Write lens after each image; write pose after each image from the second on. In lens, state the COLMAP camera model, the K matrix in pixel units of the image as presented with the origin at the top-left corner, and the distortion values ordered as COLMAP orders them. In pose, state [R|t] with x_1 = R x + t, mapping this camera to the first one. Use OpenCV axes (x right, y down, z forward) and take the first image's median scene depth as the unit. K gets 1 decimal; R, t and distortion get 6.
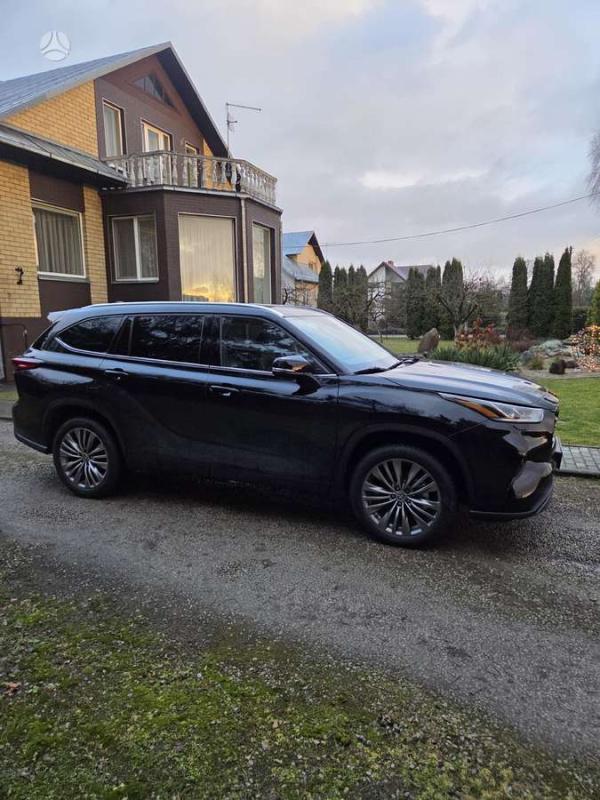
lens RADIAL K [[519.3, 0, 300.0], [0, 519.3, 400.0], [0, 0, 1]] dist [0.099152, -0.116420]
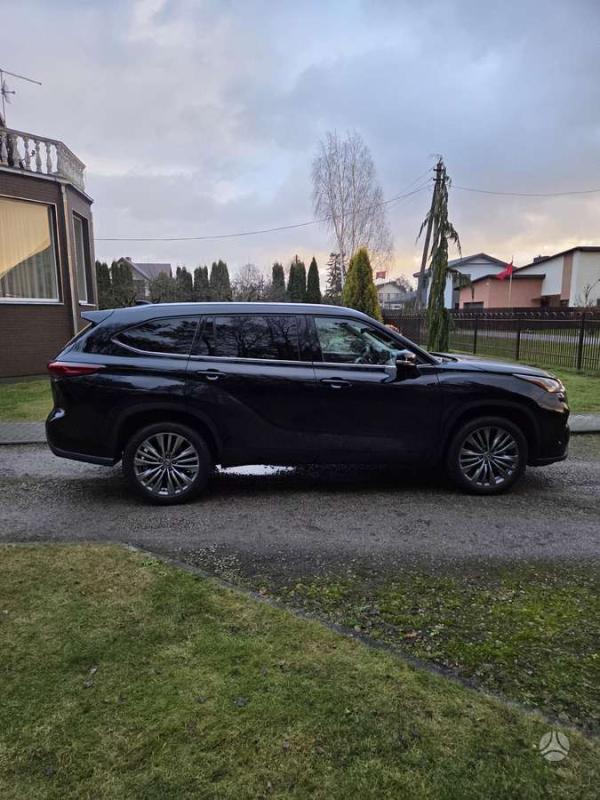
lens RADIAL K [[519.3, 0, 300.0], [0, 519.3, 400.0], [0, 0, 1]] dist [0.099152, -0.116420]
pose [[0.891742, -0.069410, 0.447190, -0.624302], [0.068495, 0.997485, 0.018237, -0.007548], [-0.447331, 0.014368, 0.894253, 0.033091]]
